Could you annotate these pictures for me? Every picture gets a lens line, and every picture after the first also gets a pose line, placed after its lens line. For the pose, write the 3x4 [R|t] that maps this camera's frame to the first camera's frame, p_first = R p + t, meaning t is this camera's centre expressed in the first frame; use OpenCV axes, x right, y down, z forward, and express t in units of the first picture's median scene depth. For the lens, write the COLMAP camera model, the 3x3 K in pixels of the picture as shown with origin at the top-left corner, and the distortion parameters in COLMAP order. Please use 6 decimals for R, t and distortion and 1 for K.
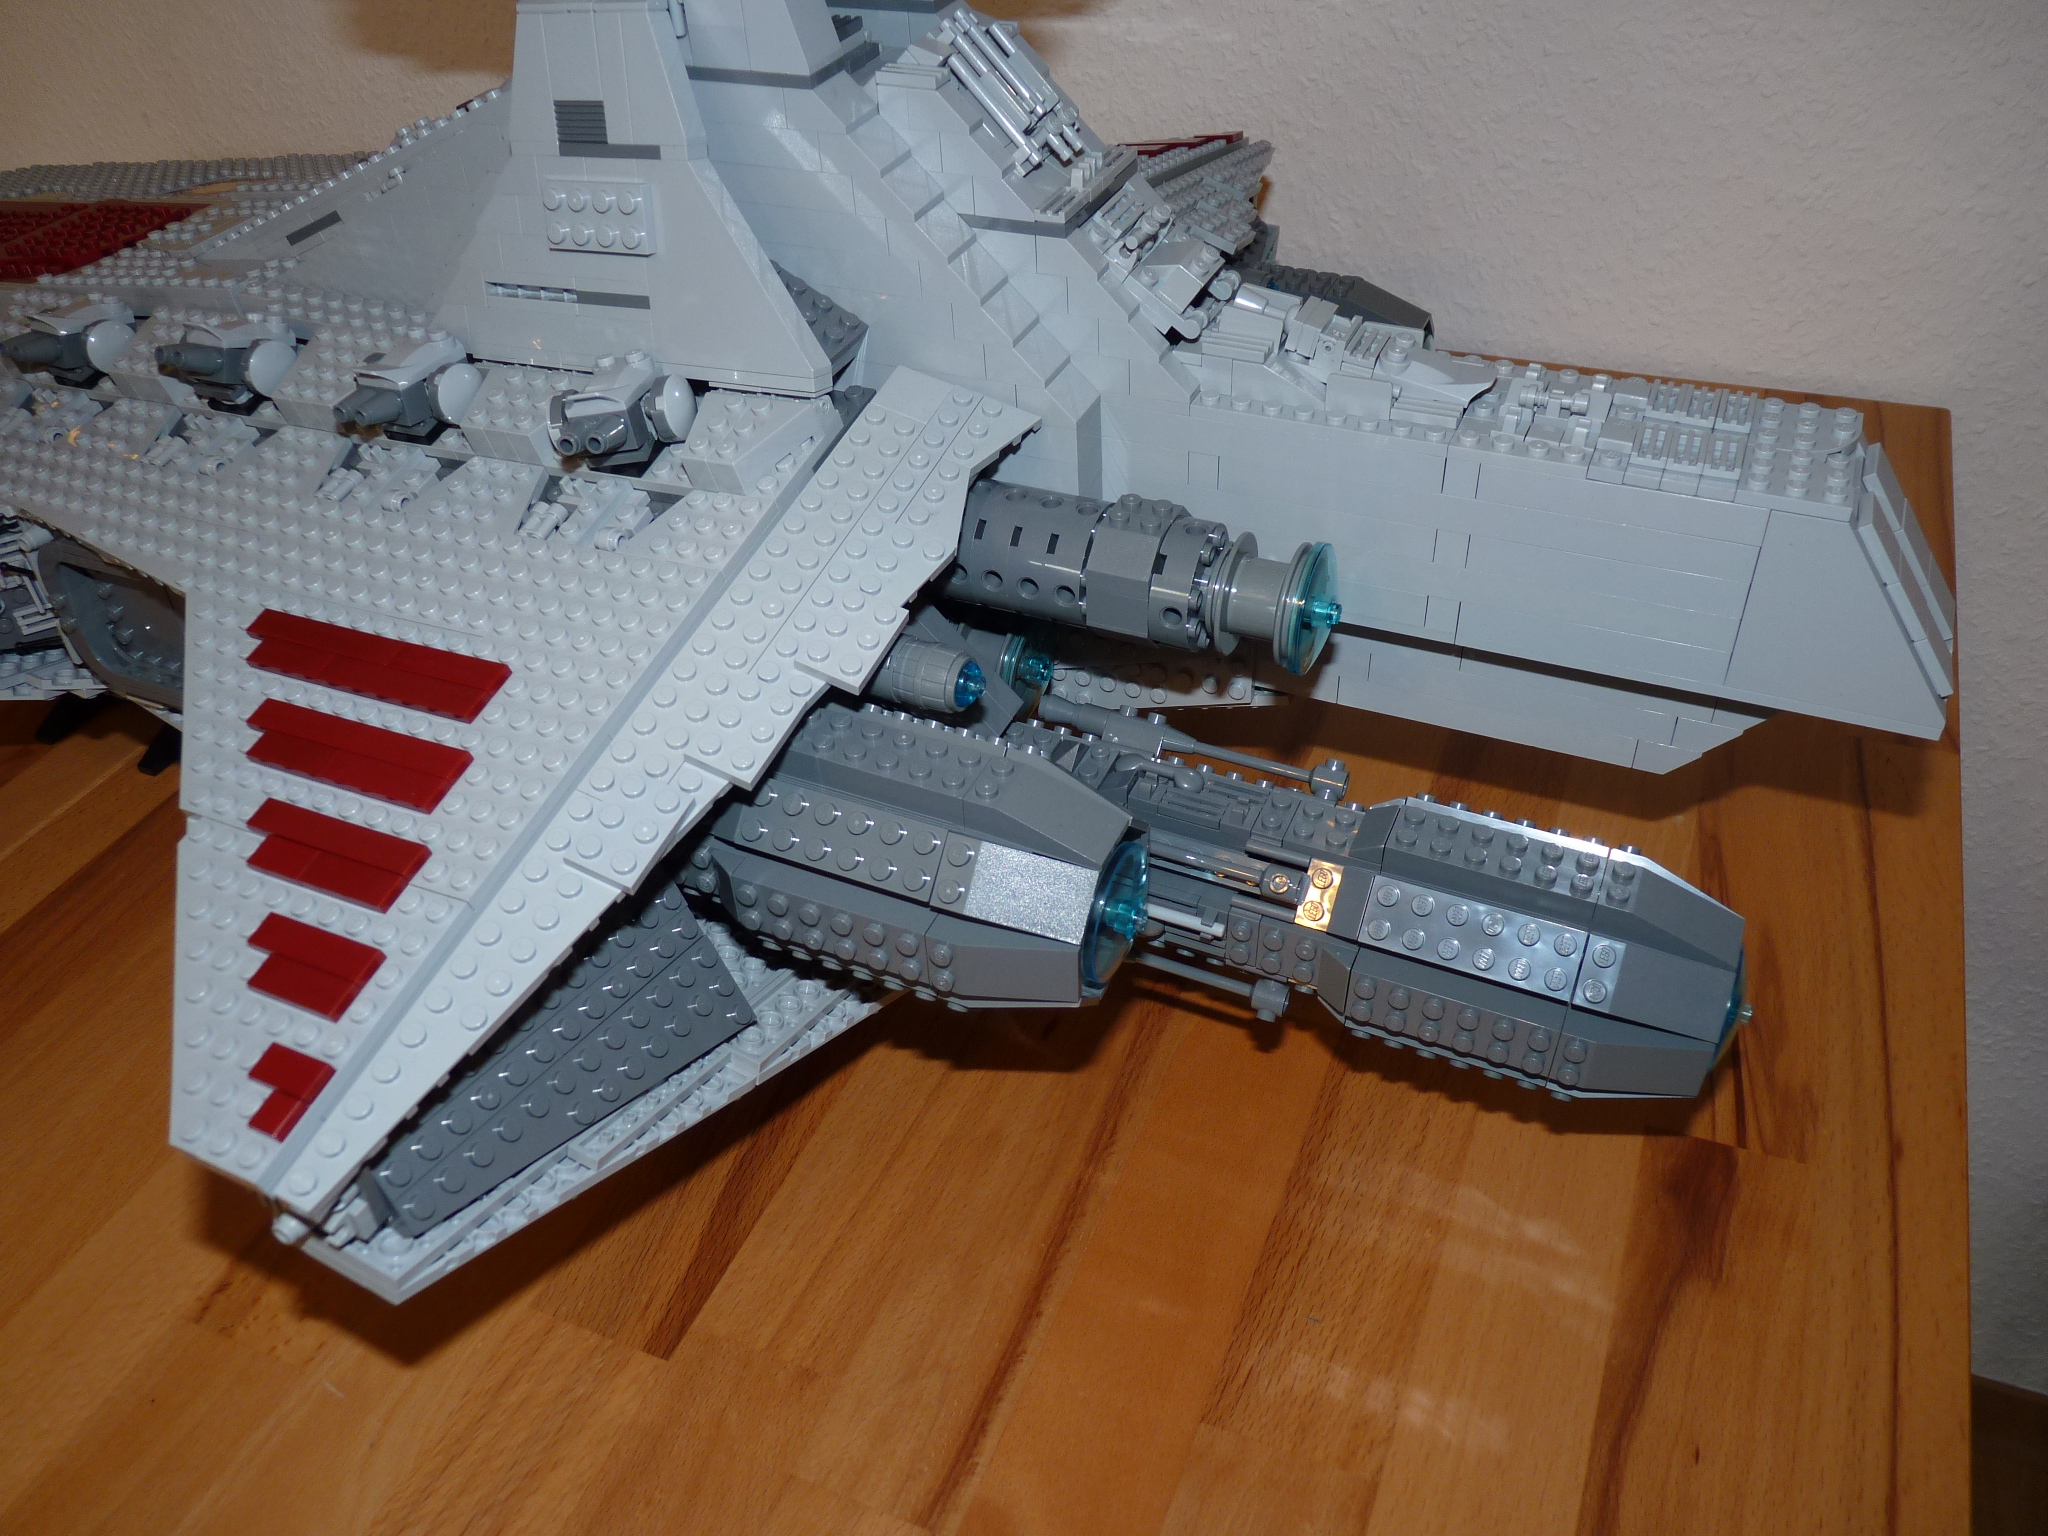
lens RADIAL K [[1647.4, 0, 1016.8], [0, 1647.4, 767.4], [0, 0, 1]] dist [-0.025082, 0.005352]
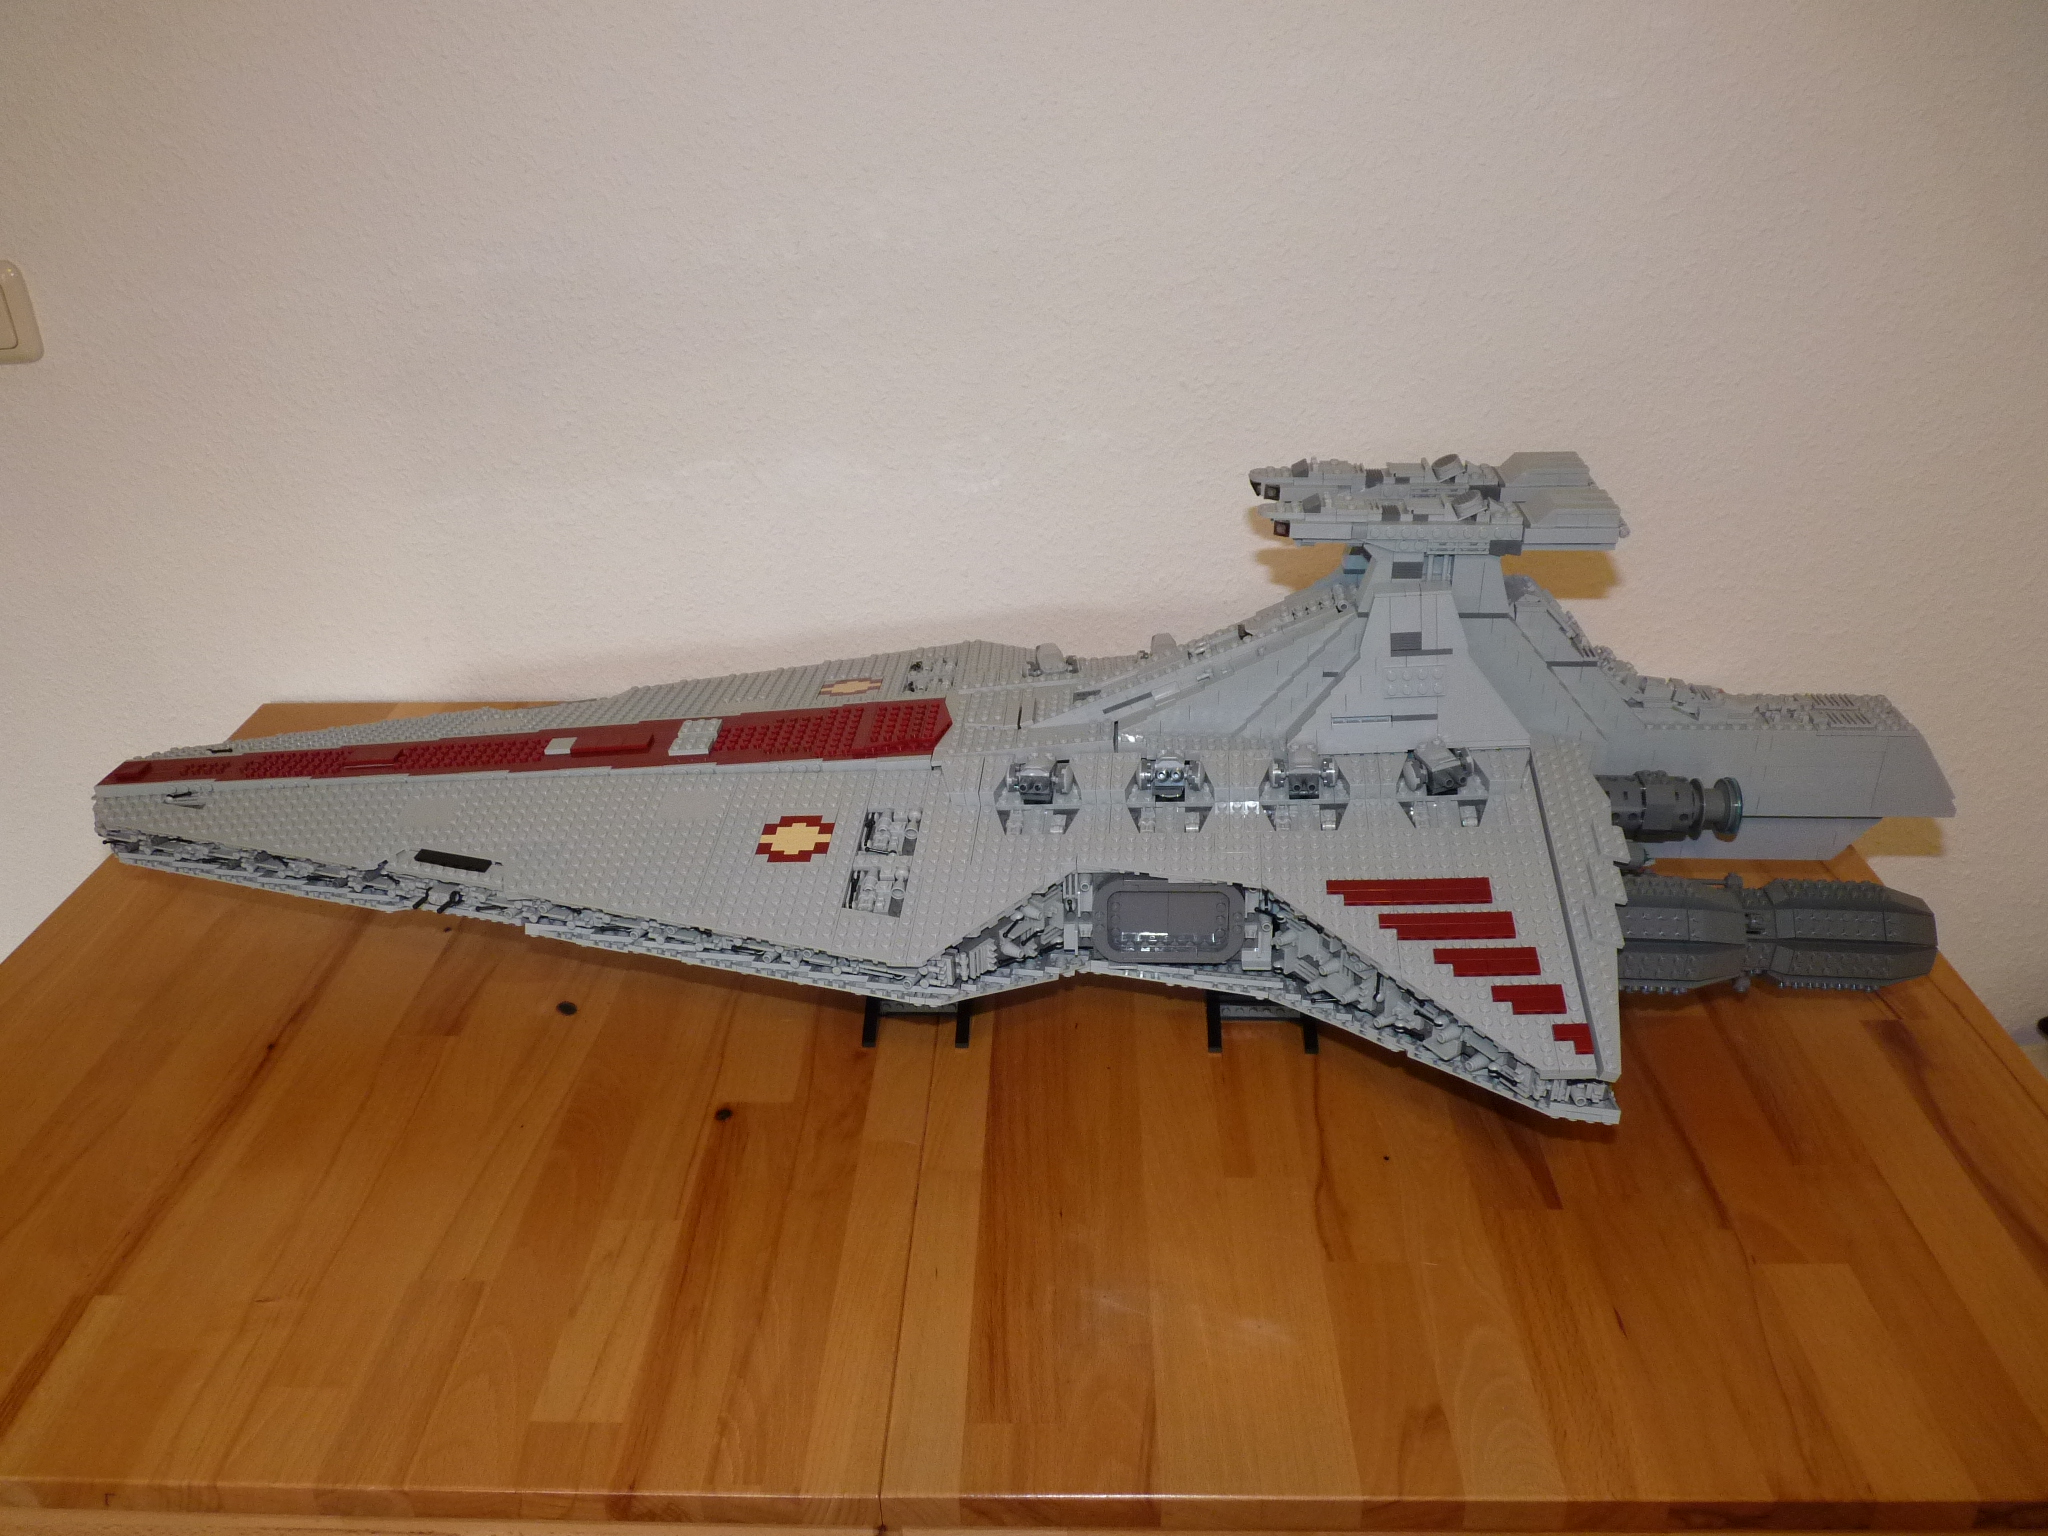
lens RADIAL K [[1647.4, 0, 1016.8], [0, 1647.4, 767.4], [0, 0, 1]] dist [-0.025082, 0.005352]
pose [[0.931979, -0.135980, 0.336042, -1.571993], [0.203899, 0.963082, -0.175780, 0.052189], [-0.299733, 0.232342, 0.925298, -0.875666]]
